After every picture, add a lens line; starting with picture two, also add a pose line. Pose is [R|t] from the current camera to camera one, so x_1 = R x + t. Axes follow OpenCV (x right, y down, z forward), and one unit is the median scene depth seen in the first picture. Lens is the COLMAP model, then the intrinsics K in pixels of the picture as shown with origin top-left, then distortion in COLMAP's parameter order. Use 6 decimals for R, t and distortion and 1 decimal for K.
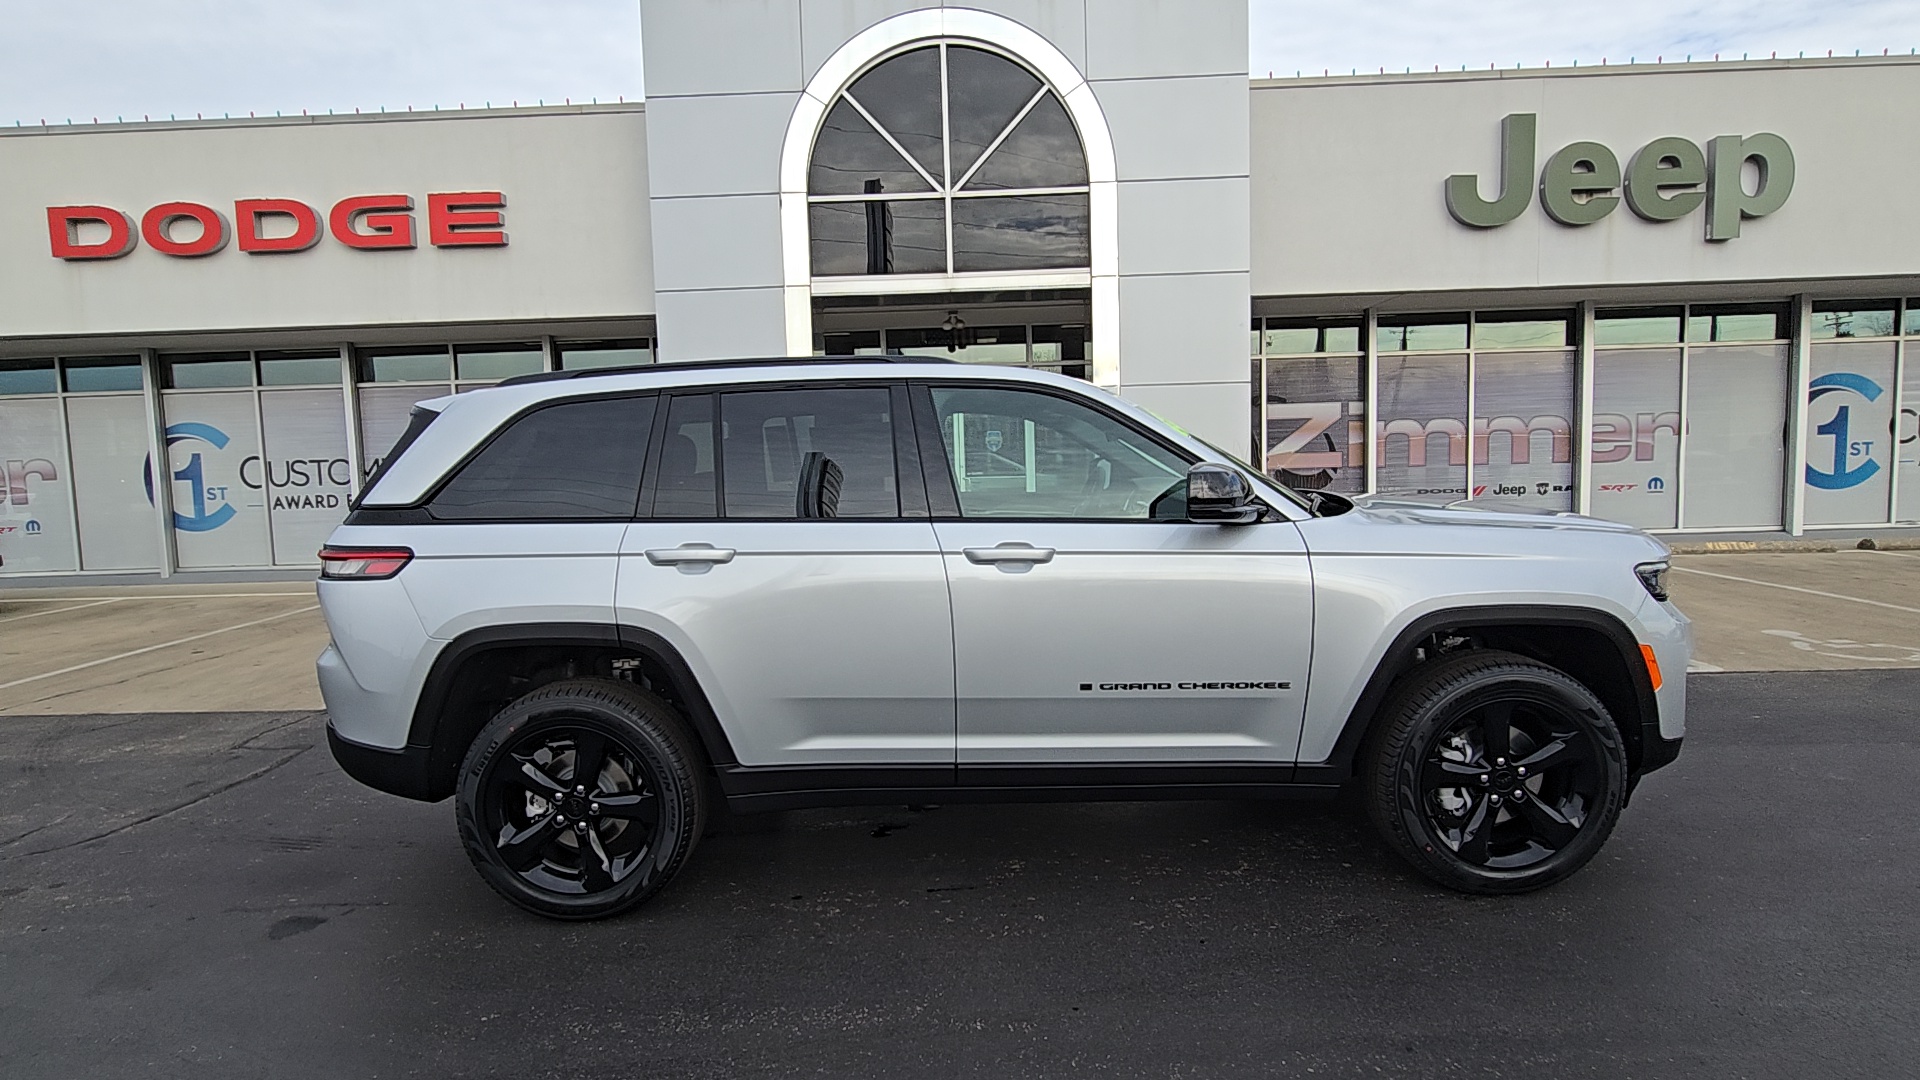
lens RADIAL K [[968.4, 0, 949.5], [0, 968.4, 548.6], [0, 0, 1]] dist [0.002094, -0.001426]
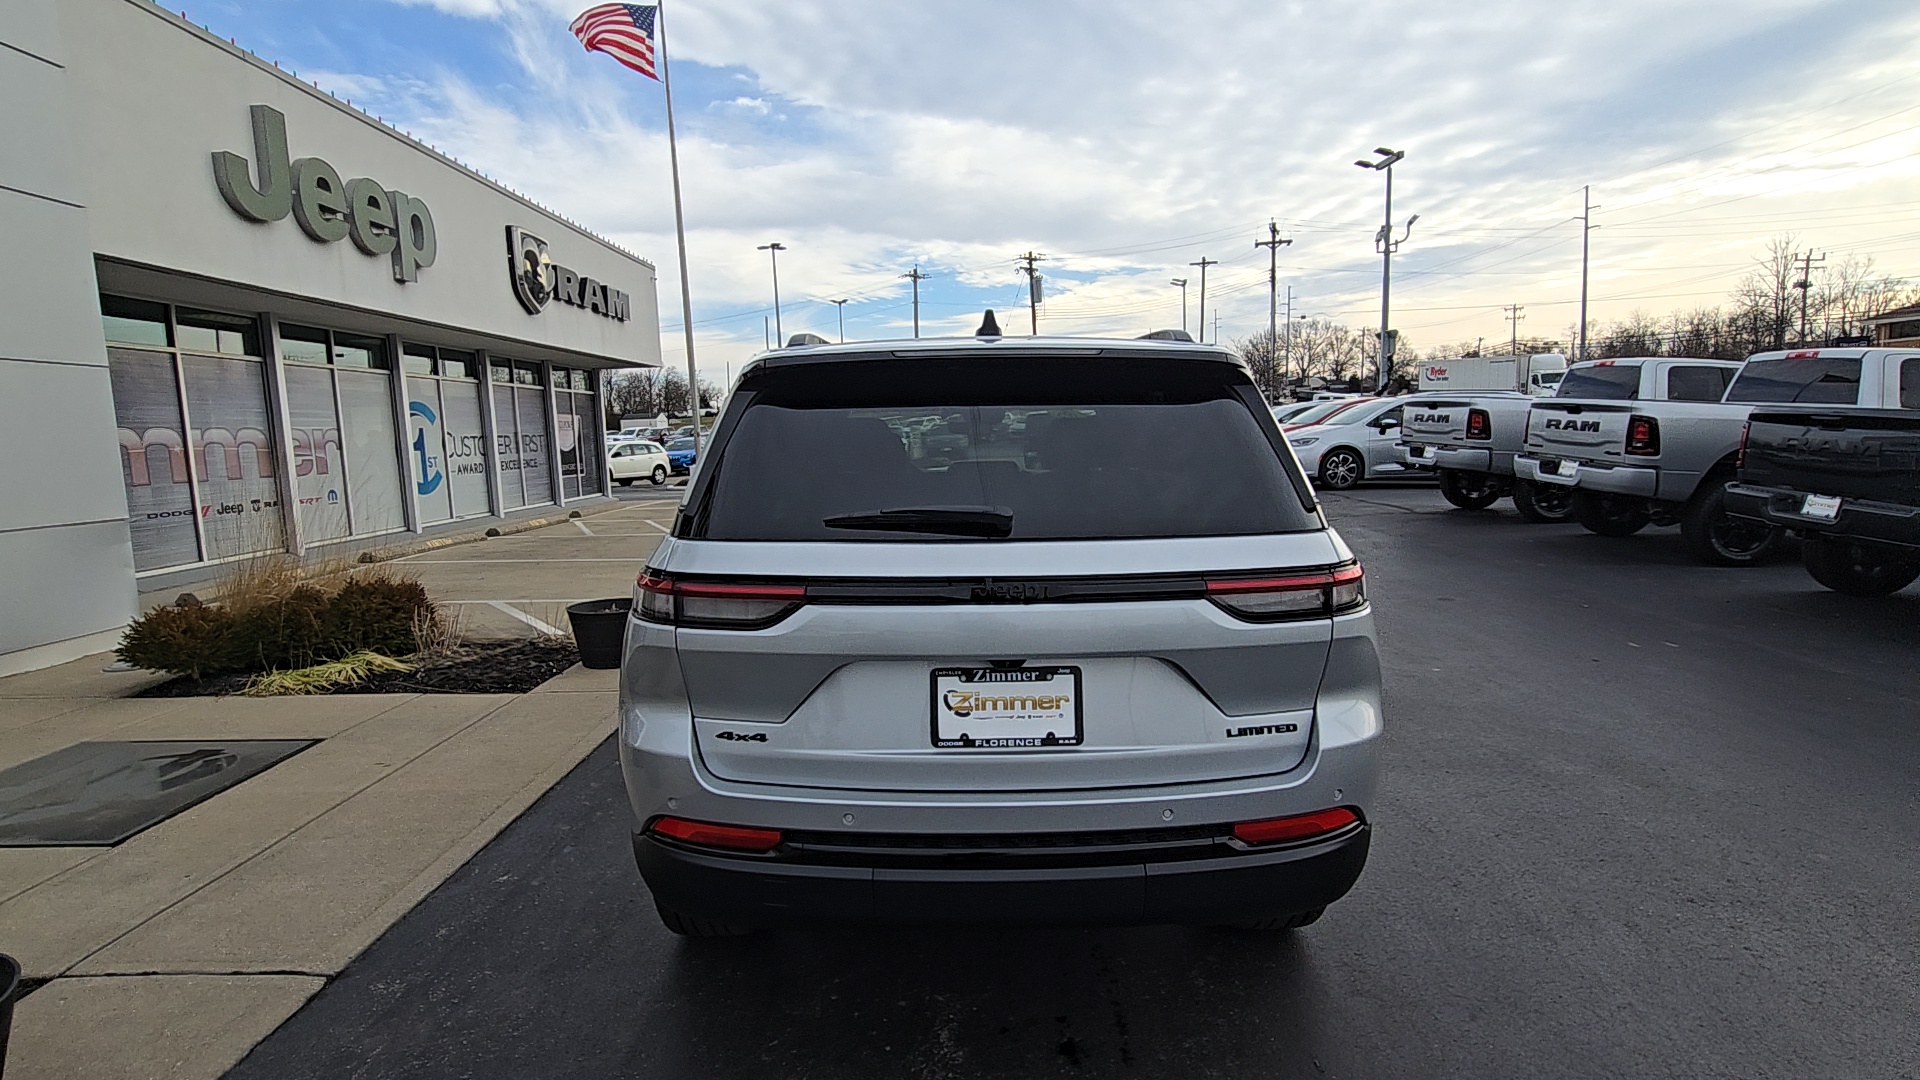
lens RADIAL K [[968.4, 0, 955.1], [0, 968.4, 548.4], [0, 0, 1]] dist [0.002094, -0.001426]
pose [[-0.015885, -0.092229, 0.995611, -0.402458], [0.118454, 0.988551, 0.093465, -0.033130], [-0.992832, 0.119419, -0.004778, 0.394610]]
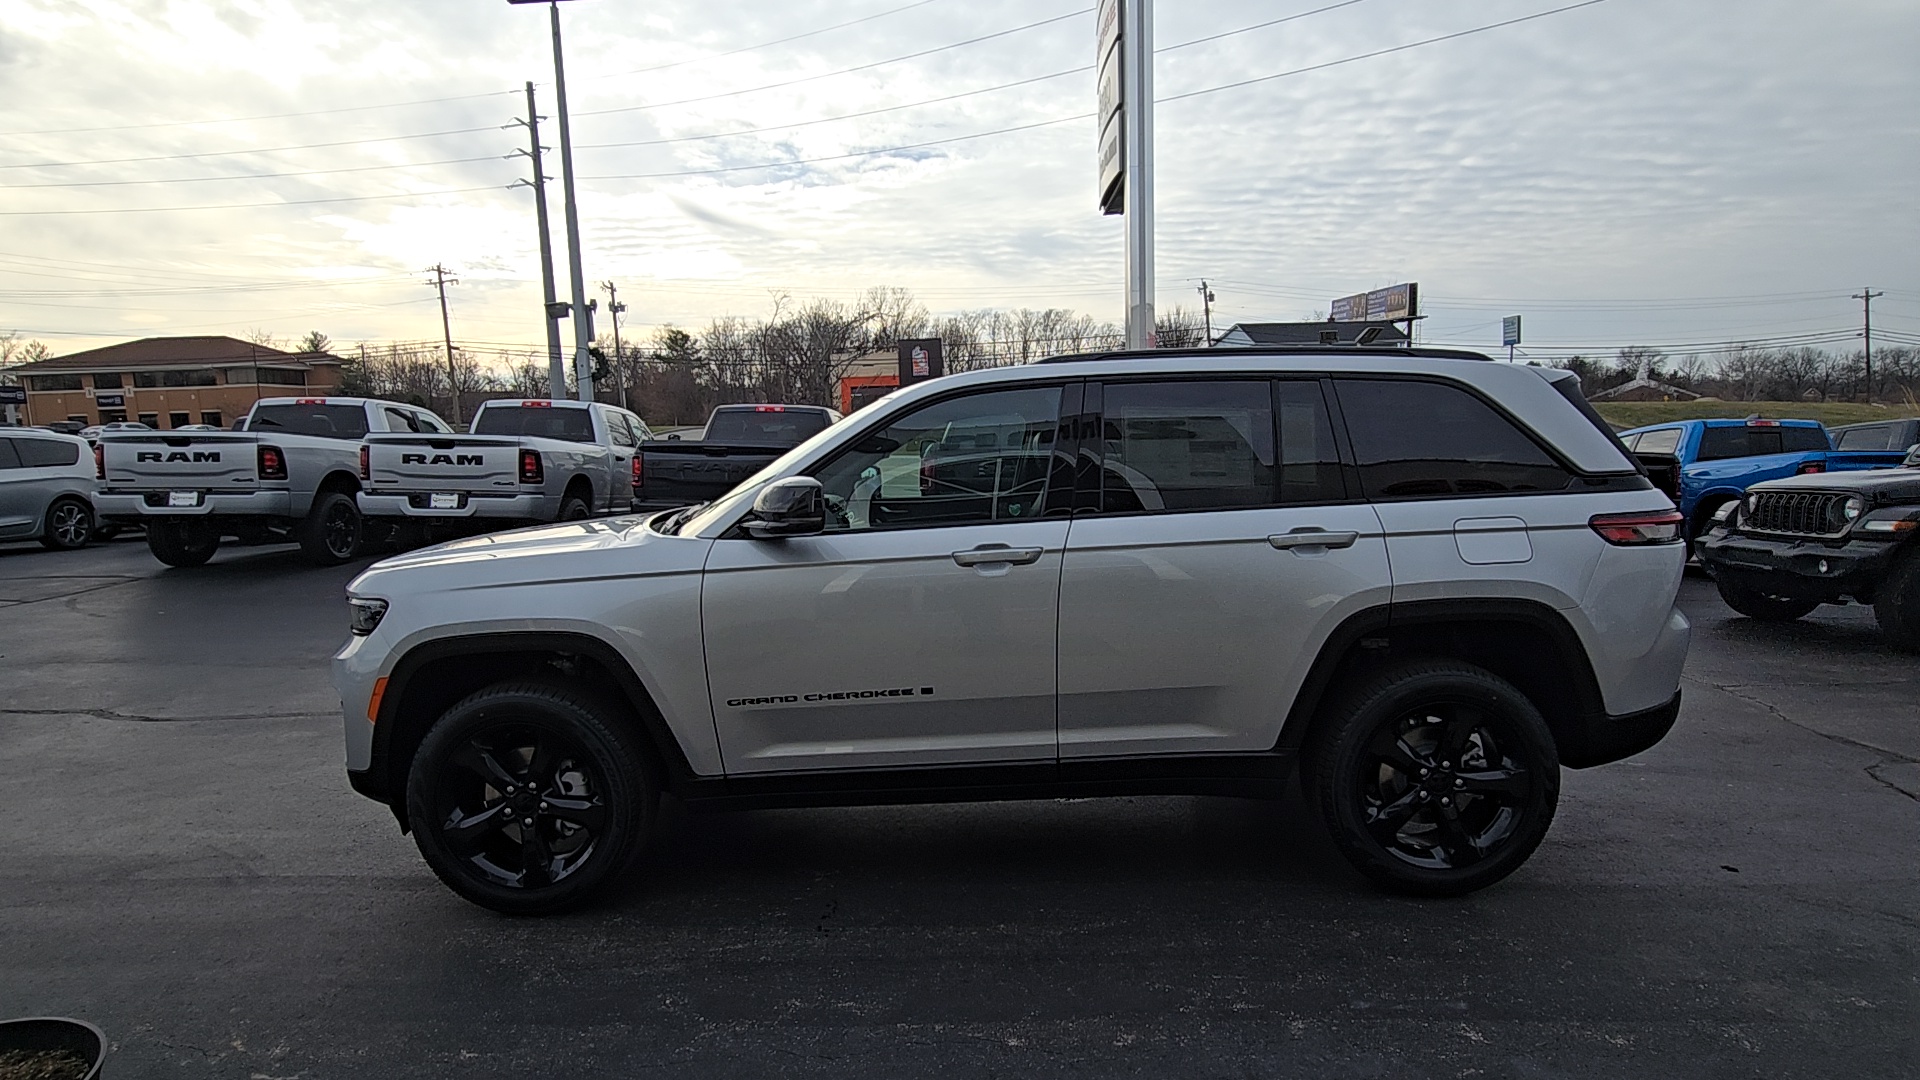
lens RADIAL K [[968.4, 0, 948.5], [0, 968.4, 549.3], [0, 0, 1]] dist [0.002094, -0.001426]
pose [[-0.998358, 0.057016, 0.005587, 0.032539], [0.056896, 0.975389, 0.213023, -0.084063], [0.006696, 0.212991, -0.977031, 0.763672]]
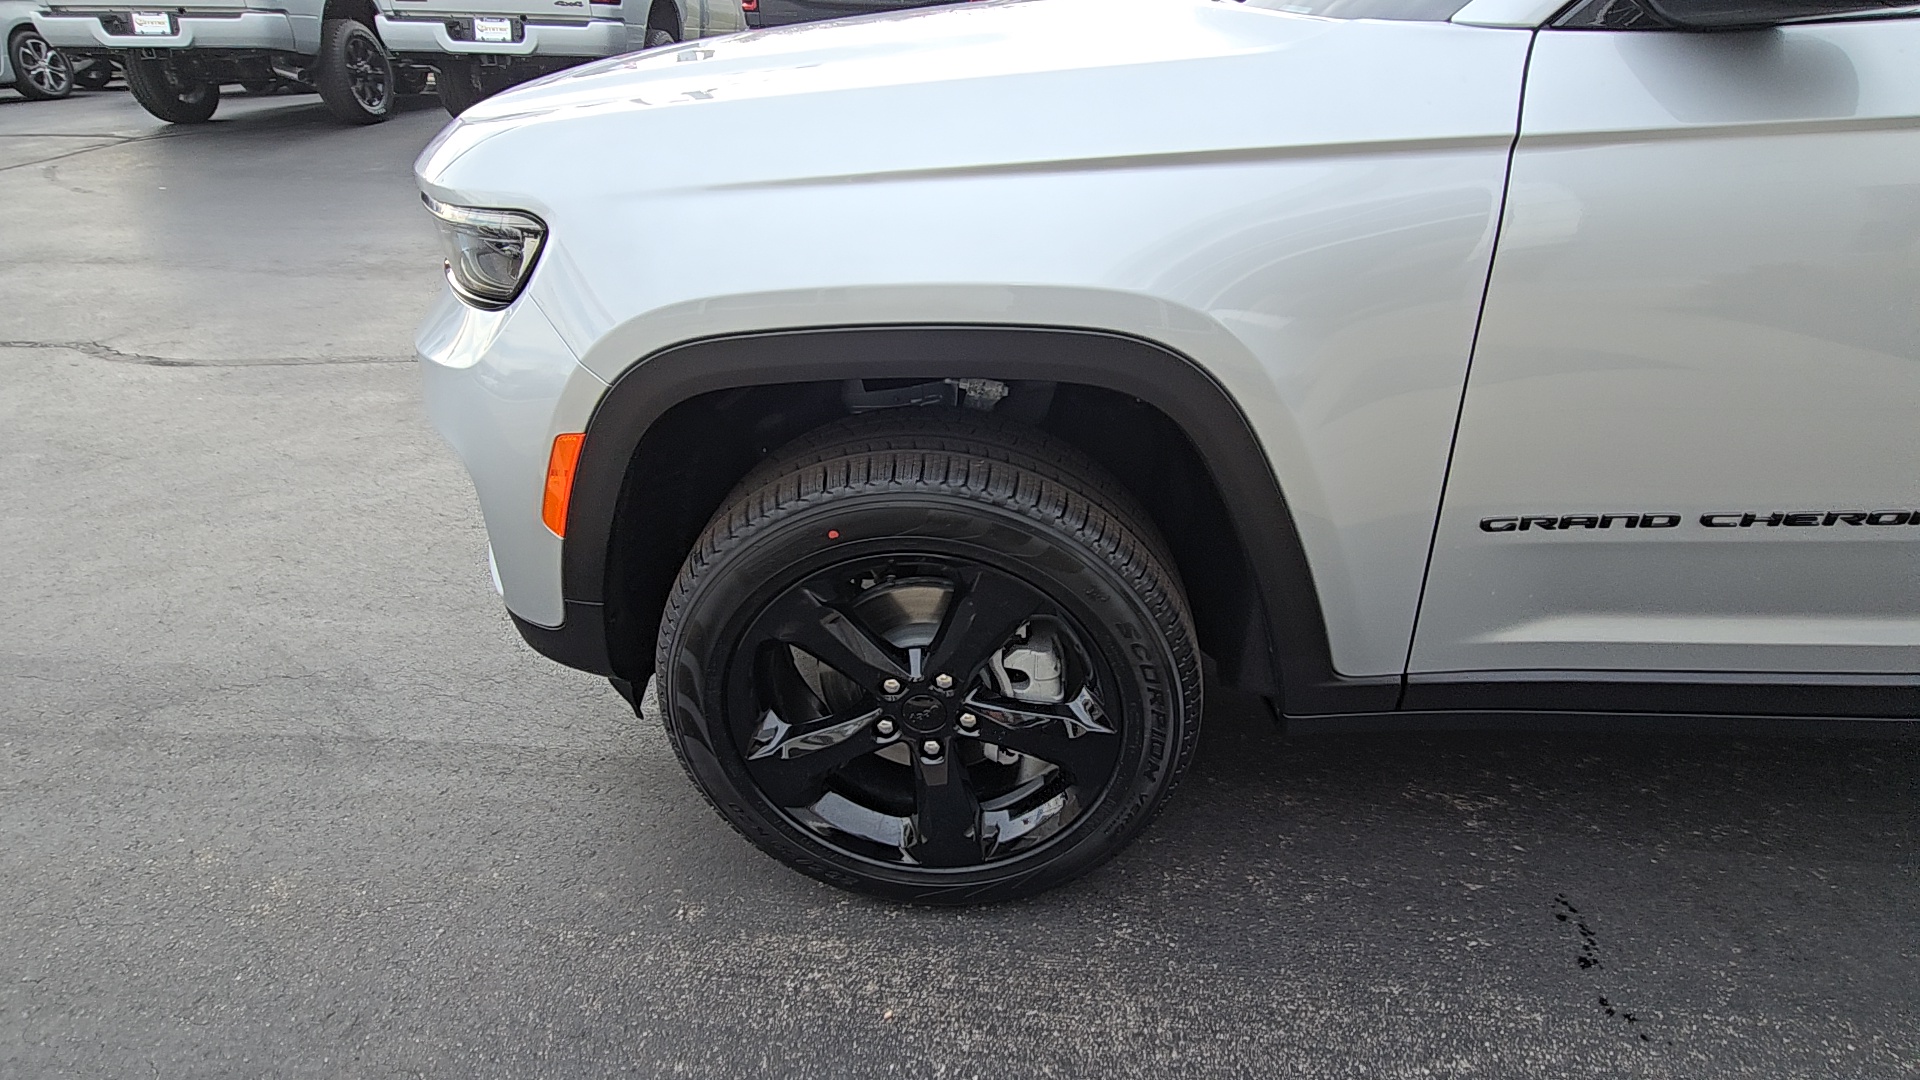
lens RADIAL K [[968.4, 0, 948.3], [0, 968.4, 552.1], [0, 0, 1]] dist [0.002094, -0.001426]
pose [[-0.996687, 0.012278, 0.080405, 0.157037], [0.057550, 0.805022, 0.590447, -0.044786], [-0.057479, 0.593118, -0.803061, 0.576177]]
